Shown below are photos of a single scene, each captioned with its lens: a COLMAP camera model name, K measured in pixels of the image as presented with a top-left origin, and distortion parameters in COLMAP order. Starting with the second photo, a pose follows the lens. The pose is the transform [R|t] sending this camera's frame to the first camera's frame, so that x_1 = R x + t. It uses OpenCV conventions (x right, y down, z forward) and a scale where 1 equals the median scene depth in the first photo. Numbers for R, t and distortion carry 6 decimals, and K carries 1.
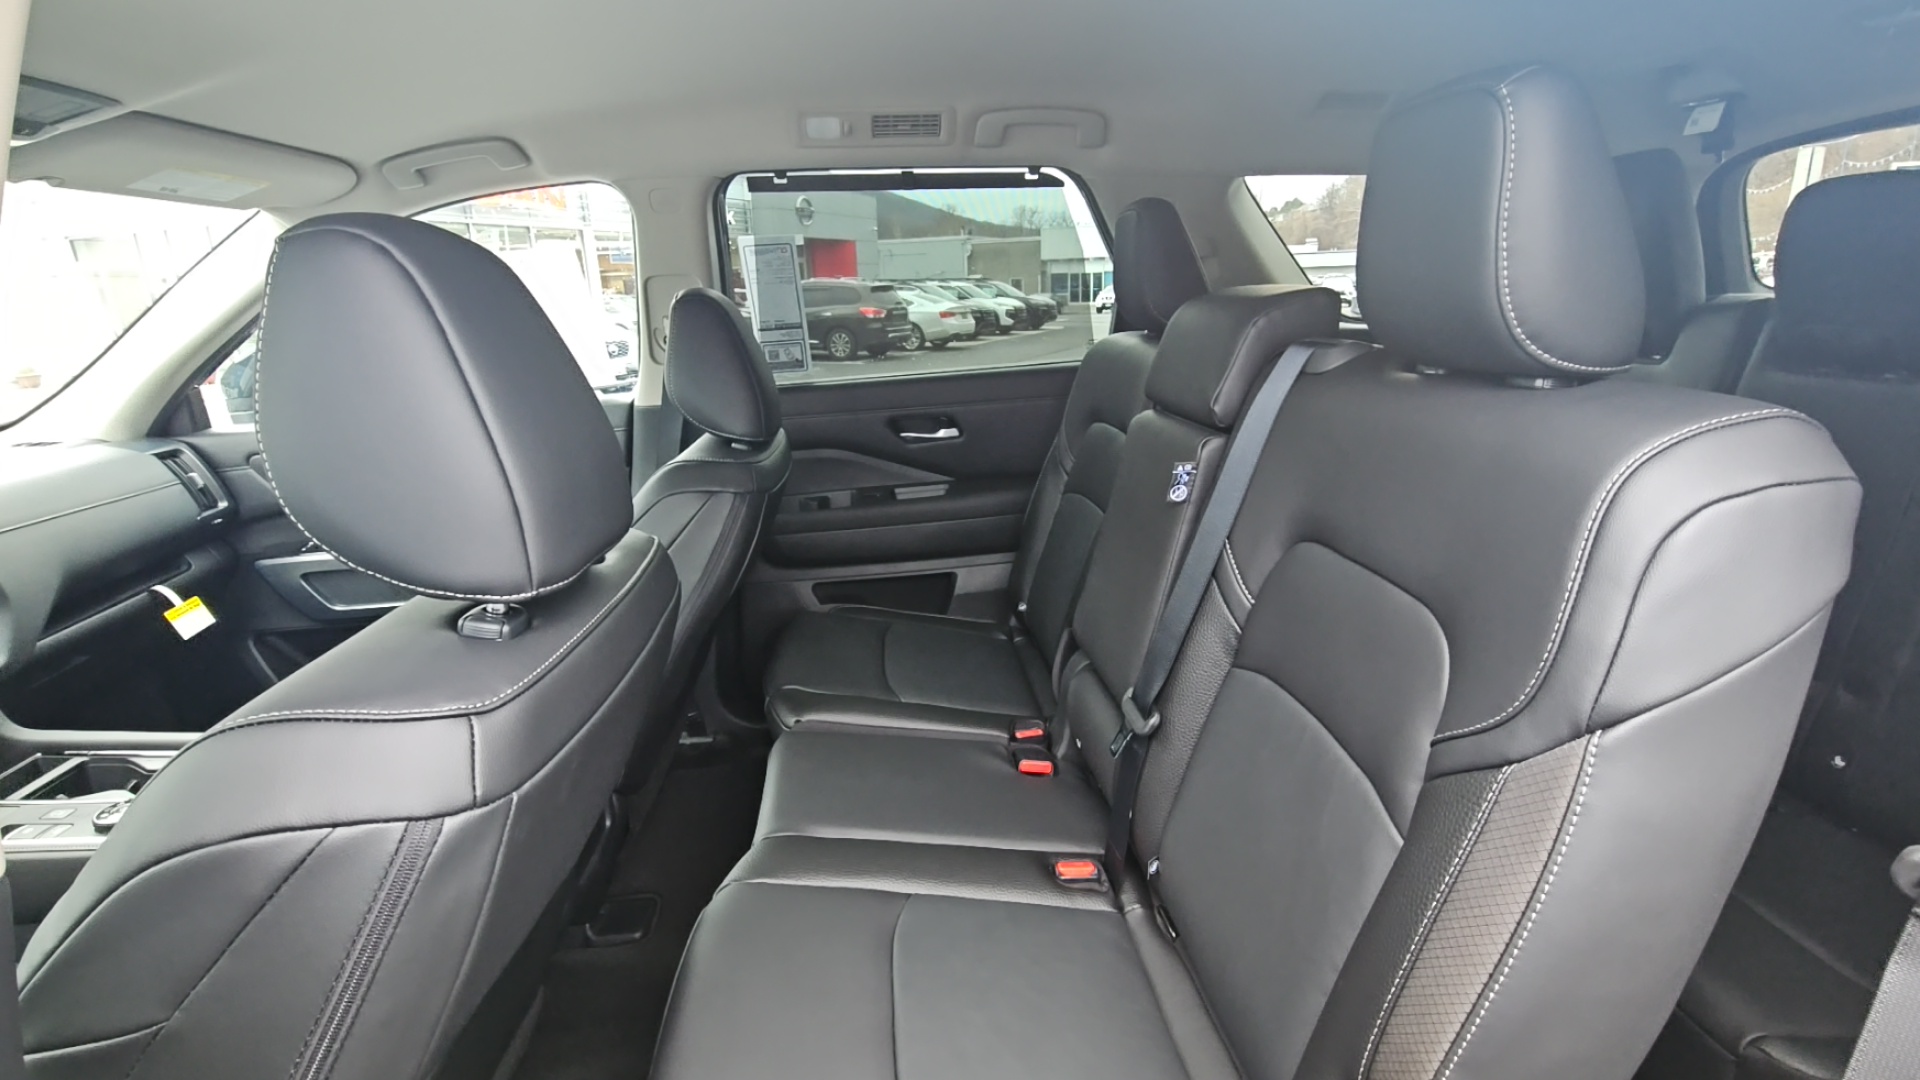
lens RADIAL K [[856.3, 0, 948.5], [0, 856.3, 529.4], [0, 0, 1]] dist [0.013335, -0.010070]
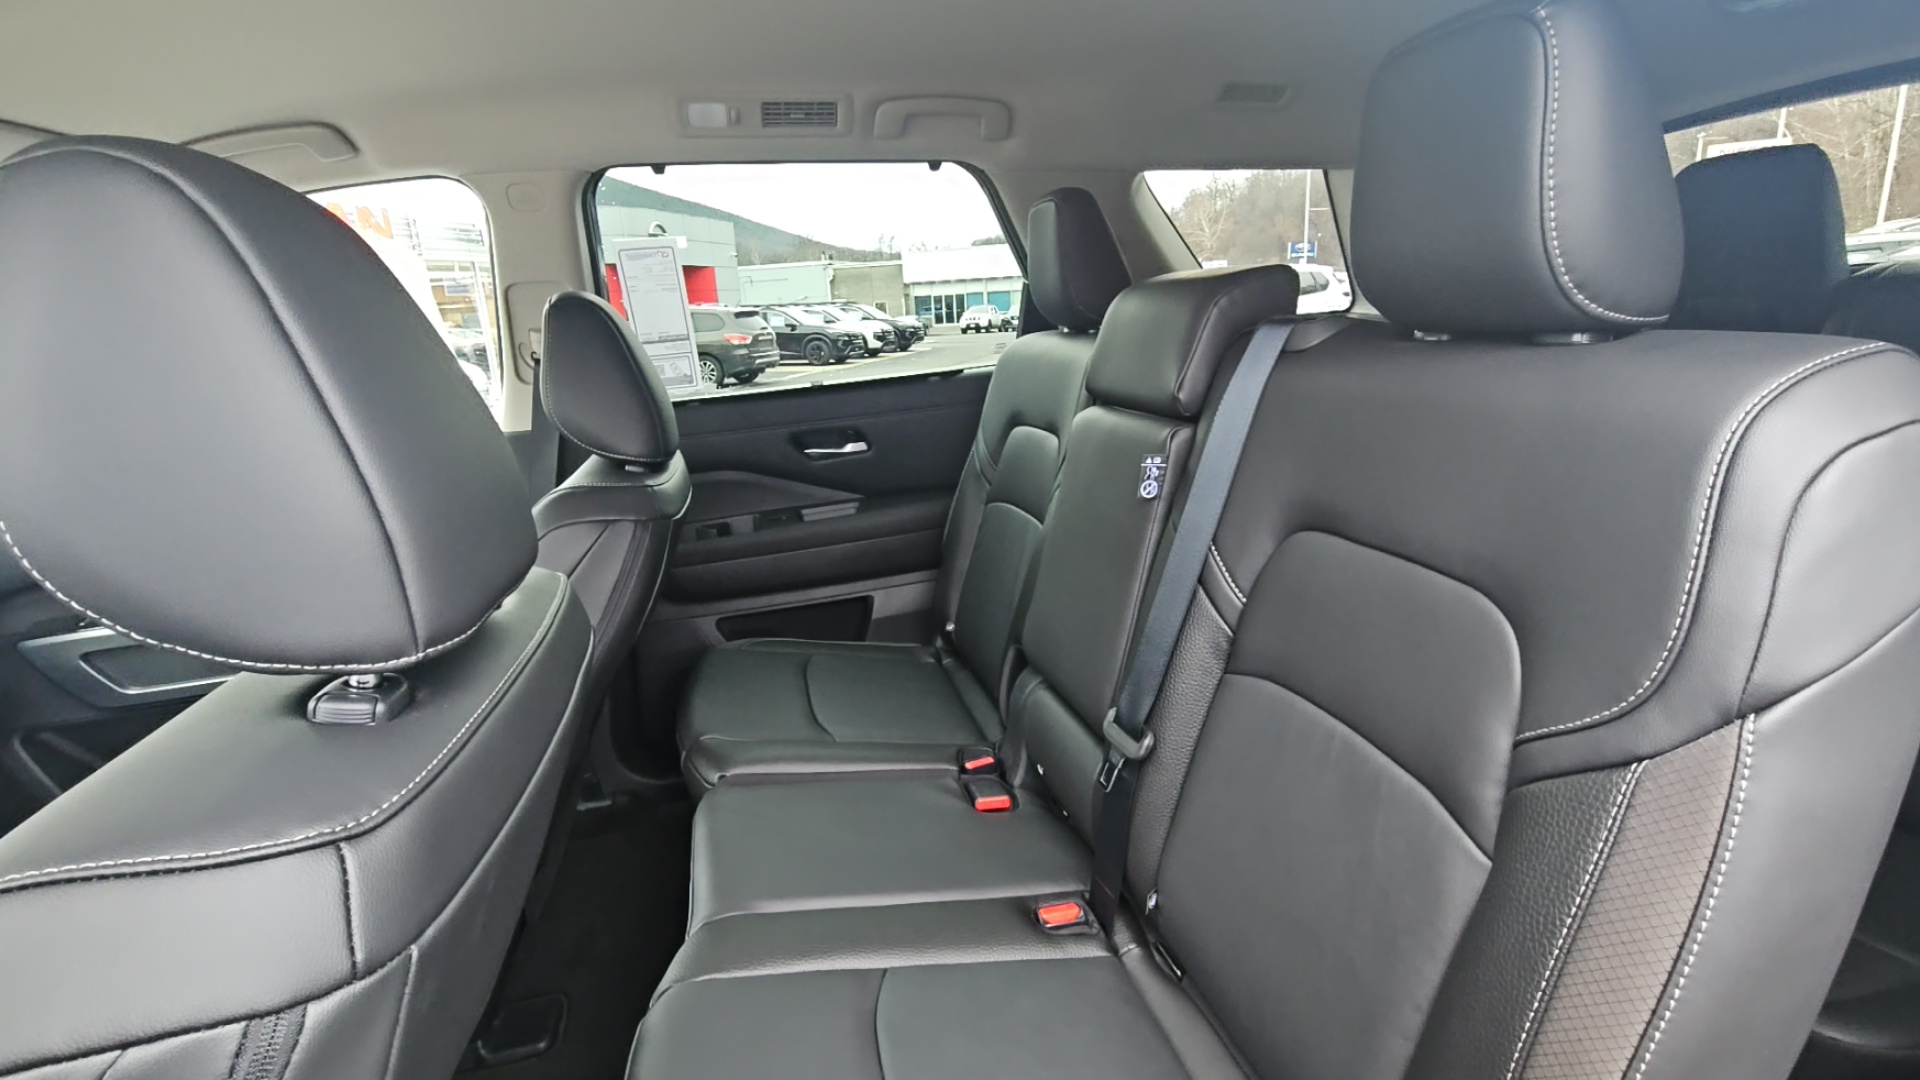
lens RADIAL K [[856.3, 0, 948.7], [0, 856.3, 532.5], [0, 0, 1]] dist [0.013335, -0.010070]
pose [[0.987939, -0.060923, 0.142358, -0.079712], [0.064084, 0.997787, -0.017722, 0.006852], [-0.140963, 0.026632, 0.989657, 0.123913]]
